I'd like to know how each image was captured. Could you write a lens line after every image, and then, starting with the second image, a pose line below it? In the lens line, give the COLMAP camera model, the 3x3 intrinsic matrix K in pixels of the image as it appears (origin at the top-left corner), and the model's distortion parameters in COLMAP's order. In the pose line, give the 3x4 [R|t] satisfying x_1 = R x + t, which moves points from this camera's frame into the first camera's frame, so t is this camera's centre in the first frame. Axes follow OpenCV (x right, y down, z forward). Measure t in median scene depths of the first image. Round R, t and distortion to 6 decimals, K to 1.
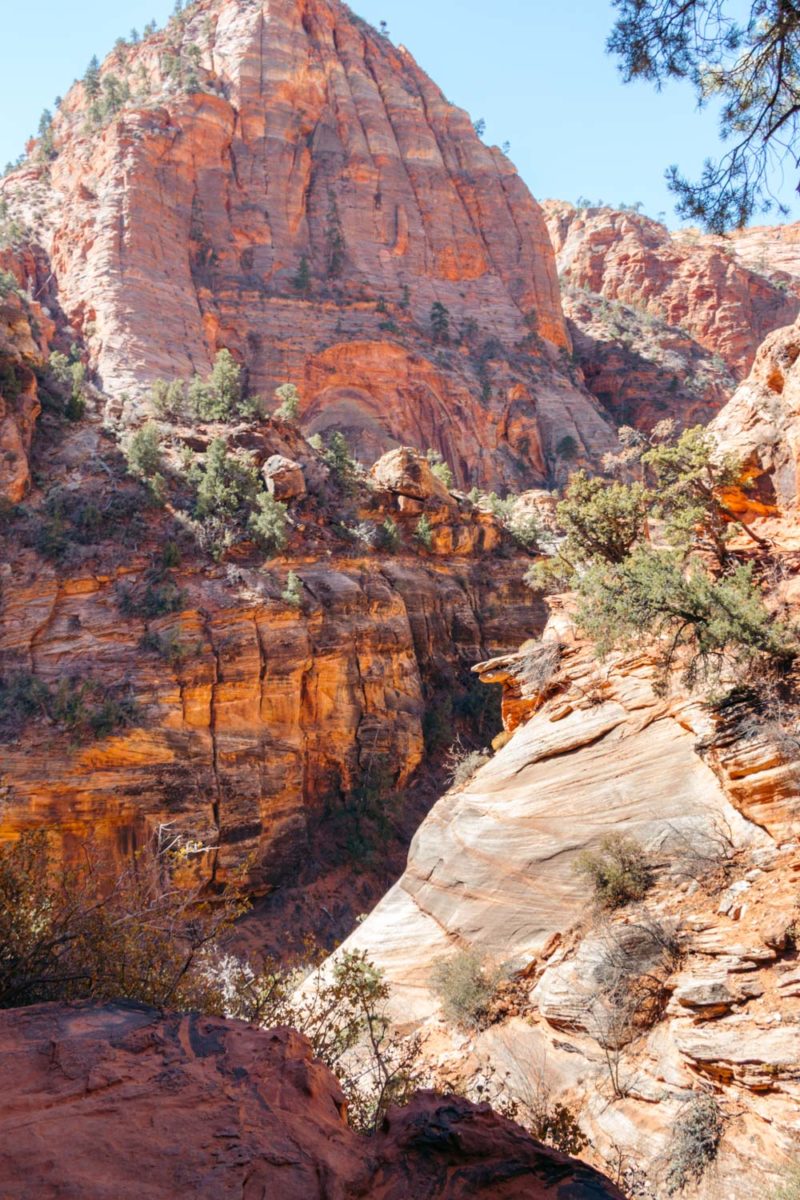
lens RADIAL K [[990.6, 0, 383.2], [0, 990.6, 602.0], [0, 0, 1]] dist [0.004090, 0.015798]
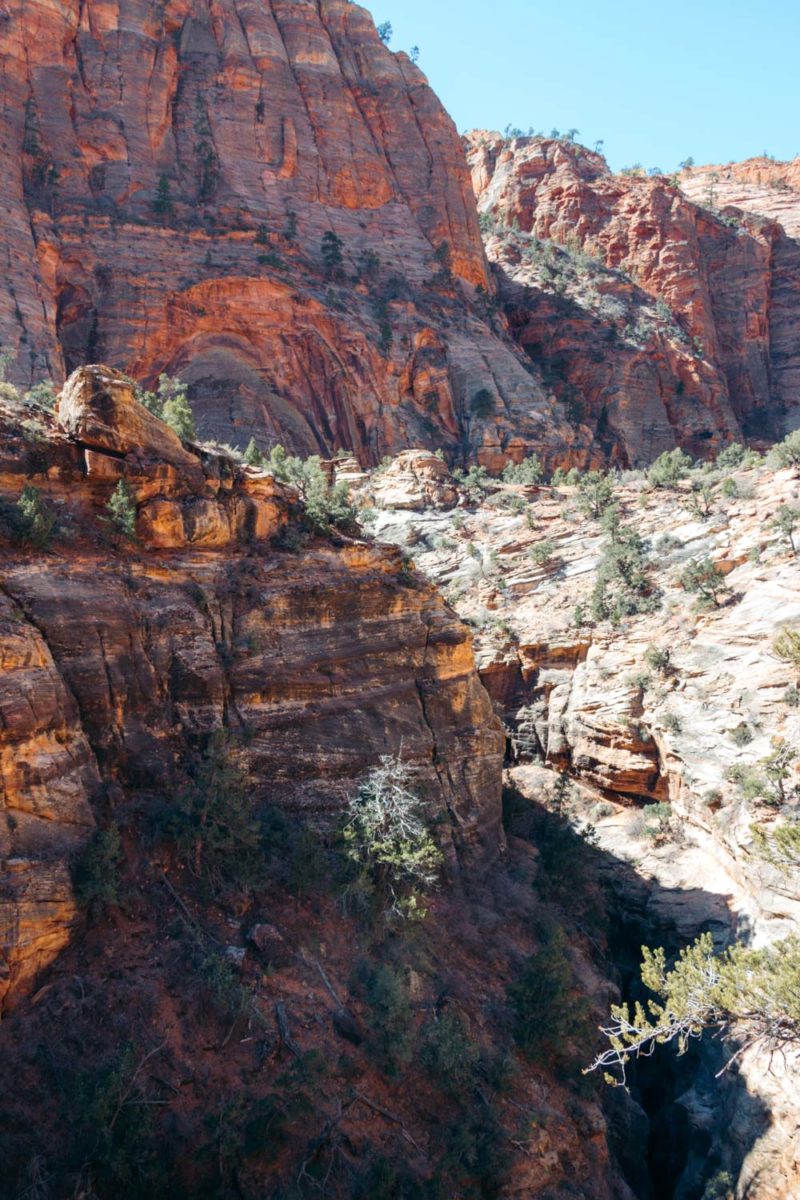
lens RADIAL K [[990.6, 0, 383.2], [0, 990.6, 602.0], [0, 0, 1]] dist [0.004090, 0.015798]
pose [[0.999036, -0.016317, 0.040759, 0.056580], [0.015168, 0.999483, 0.028356, -0.010631], [-0.041201, -0.027710, 0.998767, 0.138493]]
